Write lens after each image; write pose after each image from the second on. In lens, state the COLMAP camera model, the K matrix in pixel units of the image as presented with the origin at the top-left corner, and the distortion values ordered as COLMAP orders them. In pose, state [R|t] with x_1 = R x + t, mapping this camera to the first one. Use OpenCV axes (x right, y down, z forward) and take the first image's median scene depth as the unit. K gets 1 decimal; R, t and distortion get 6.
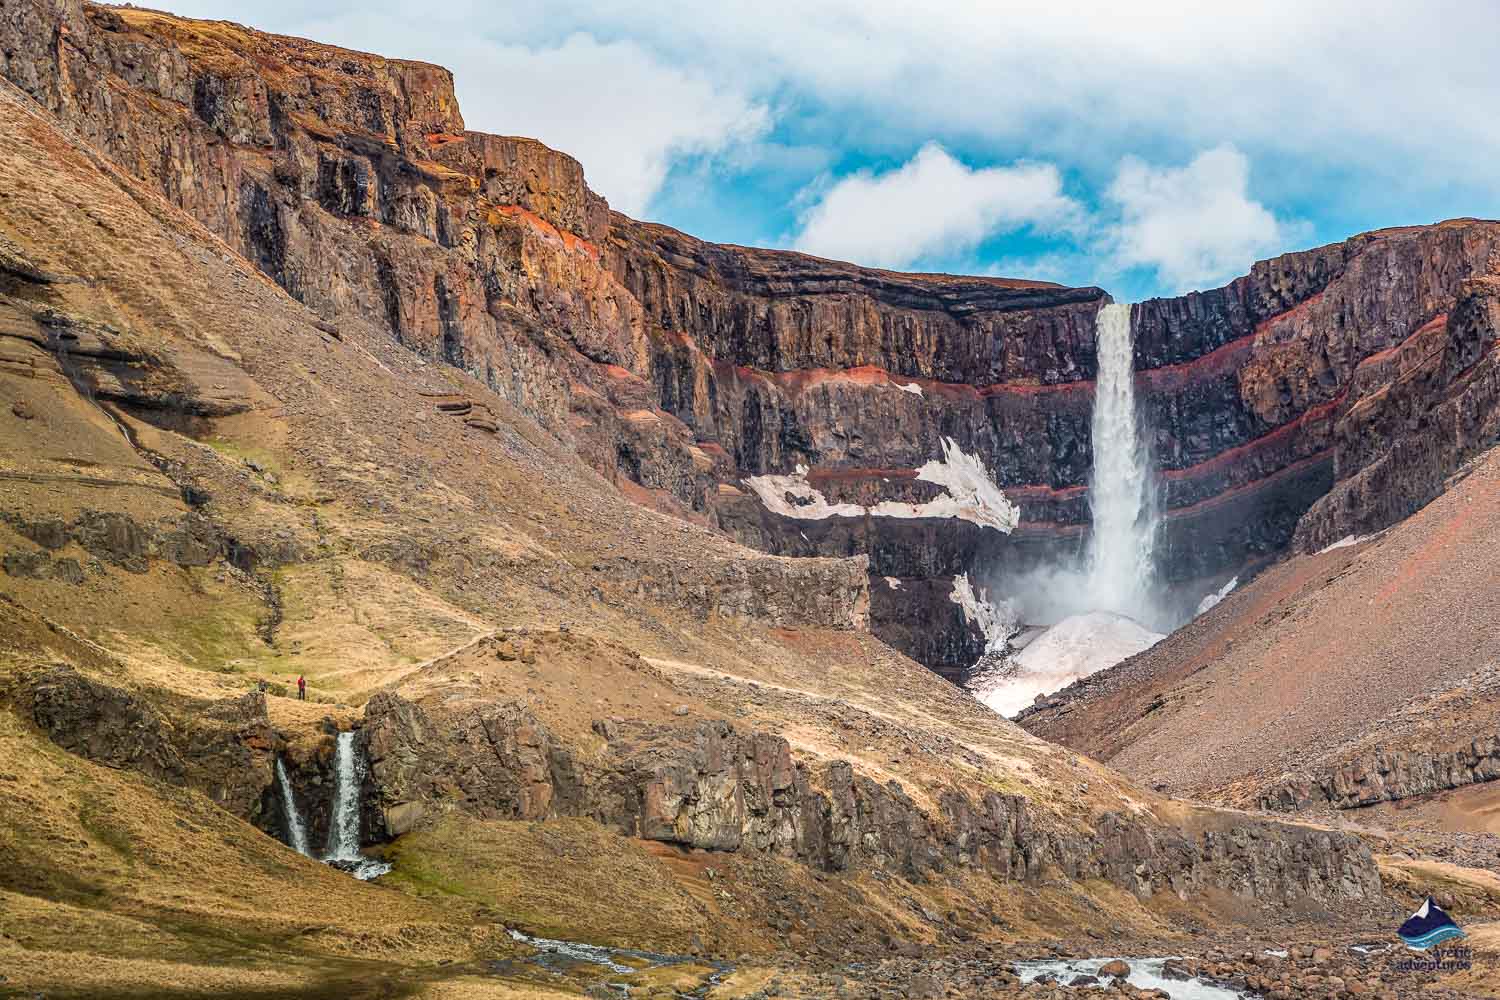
lens RADIAL K [[3677.0, 0, 750.0], [0, 3677.0, 500.9], [0, 0, 1]] dist [-0.027418, 0.000000]
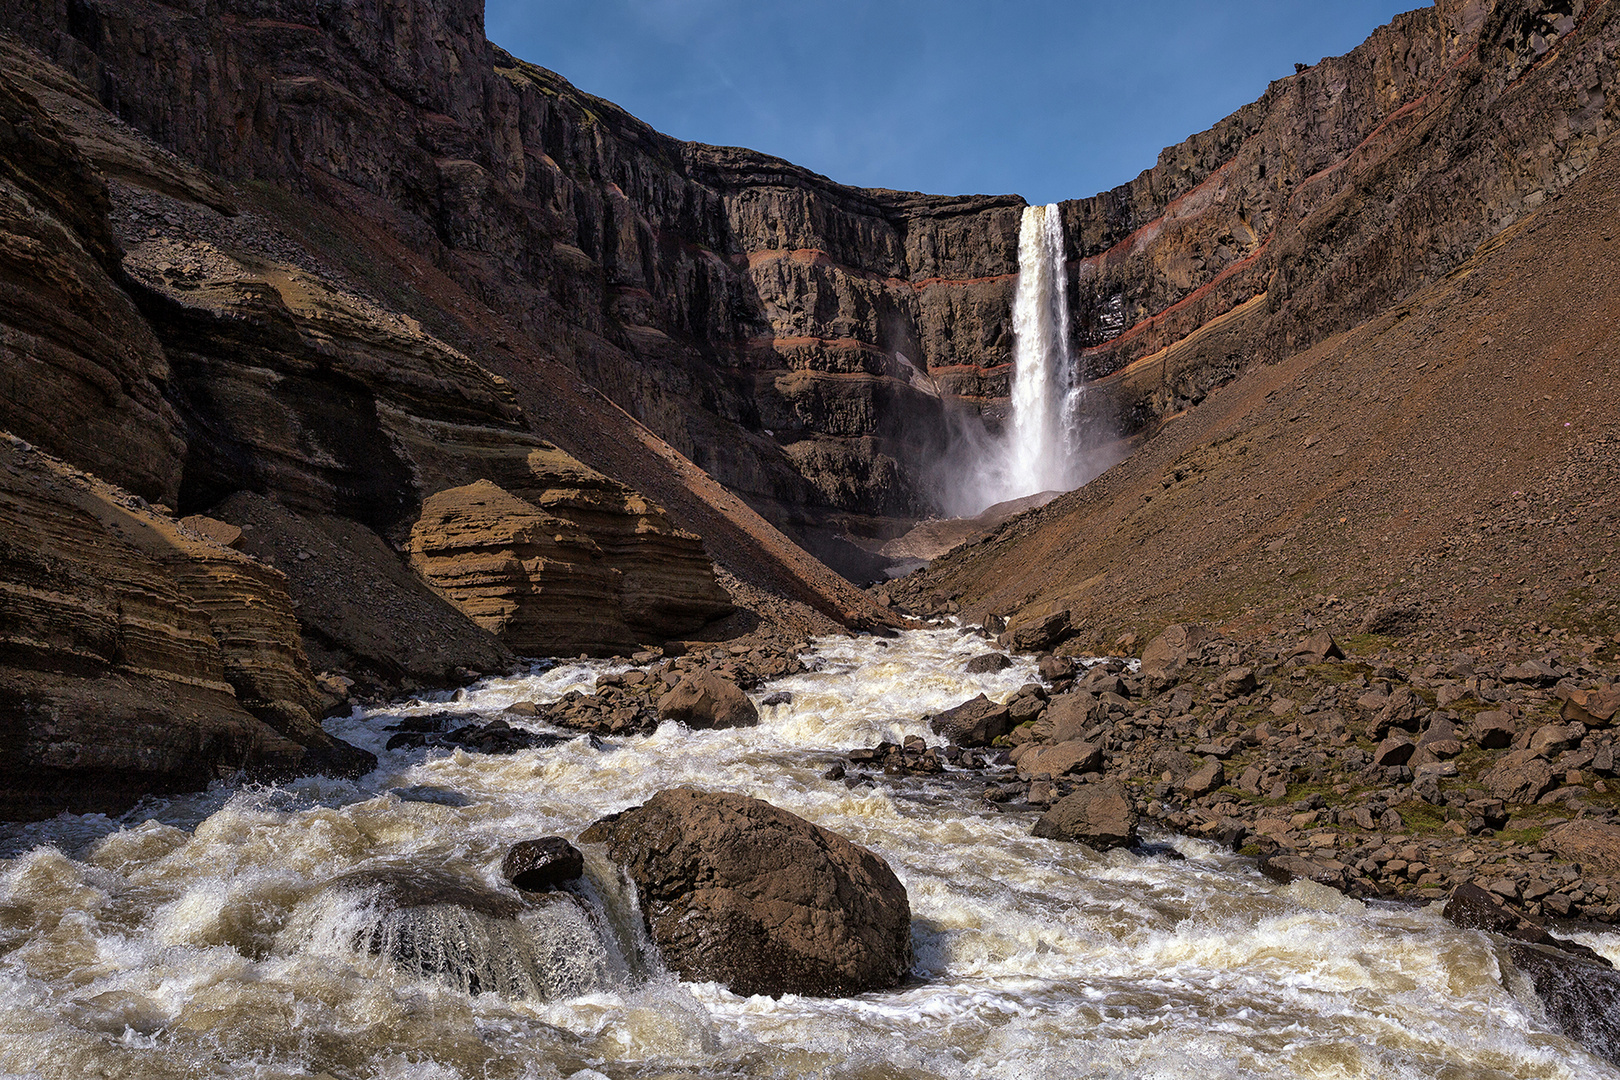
lens RADIAL K [[1445.8, 0, 818.5], [0, 1445.8, 529.6], [0, 0, 1]] dist [-0.029158, 0.008795]
pose [[0.999530, -0.012119, -0.028143, 0.045775], [0.012288, 0.999907, 0.005836, 0.045270], [0.028069, -0.006179, 0.999587, 0.570496]]
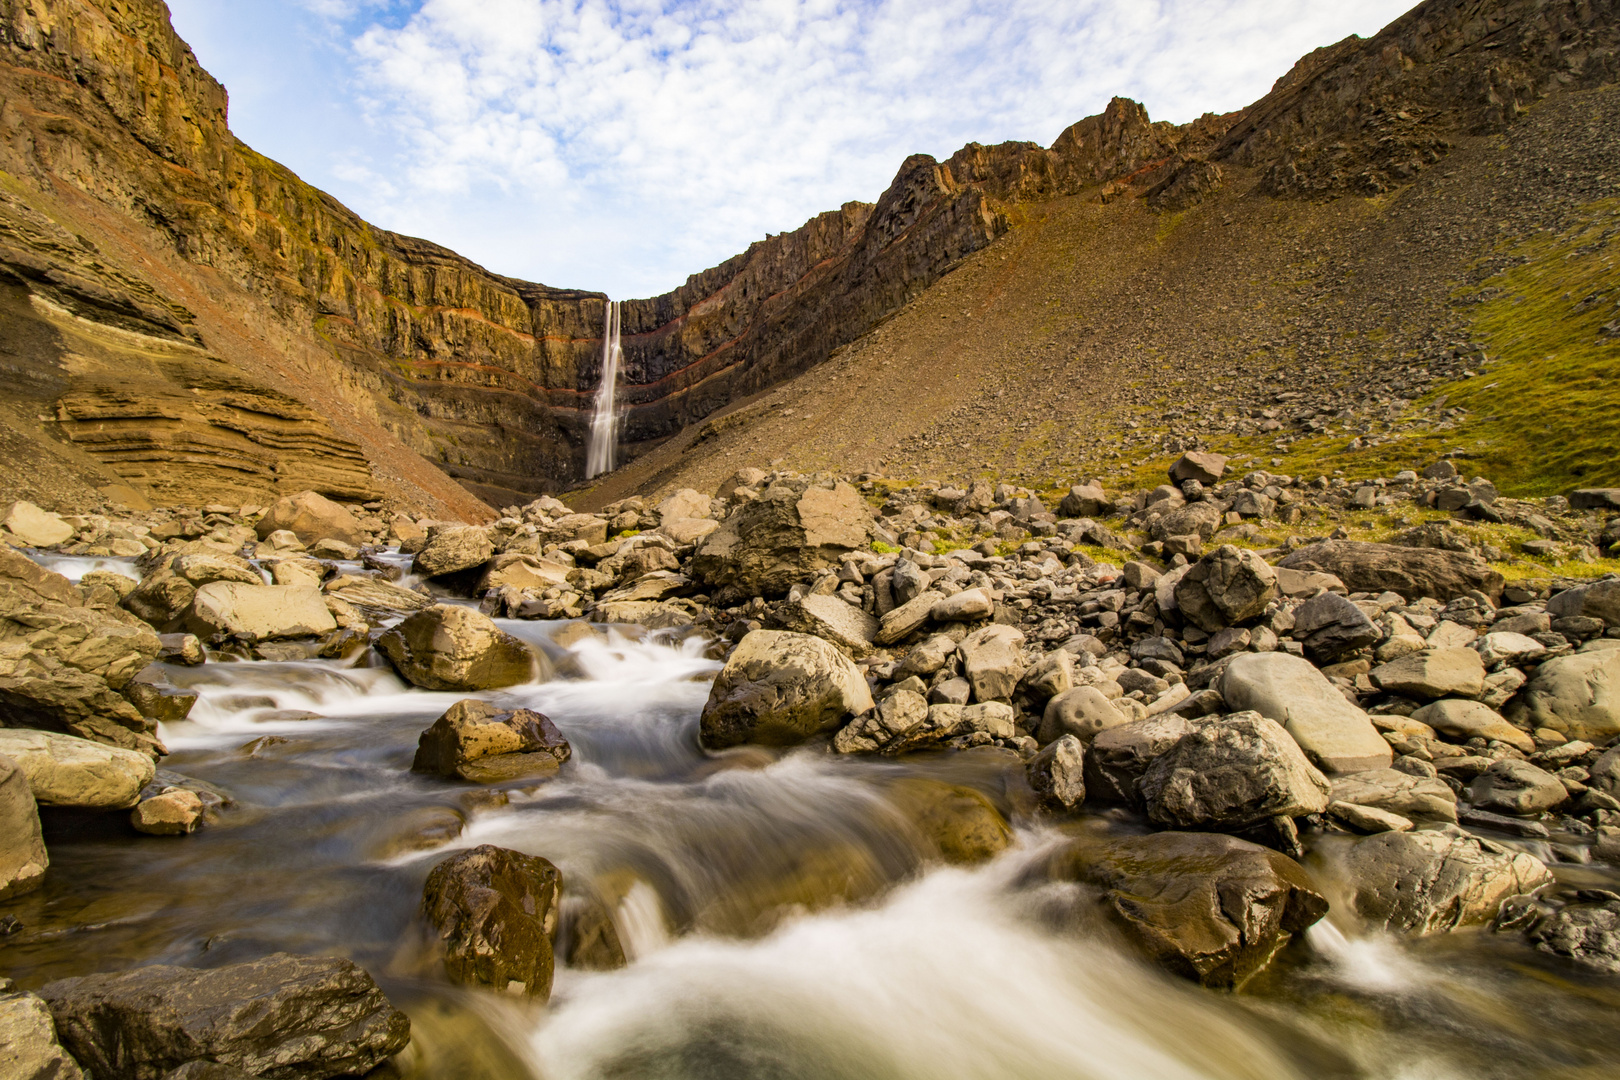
lens RADIAL K [[766.2, 0, 849.9], [0, 766.2, 547.7], [0, 0, 1]] dist [-0.035412, -0.002532]
pose [[0.908509, 0.006280, 0.417818, 0.047026], [-0.034207, 0.997649, 0.059386, 0.050426], [-0.416463, -0.068245, 0.906588, 0.587834]]
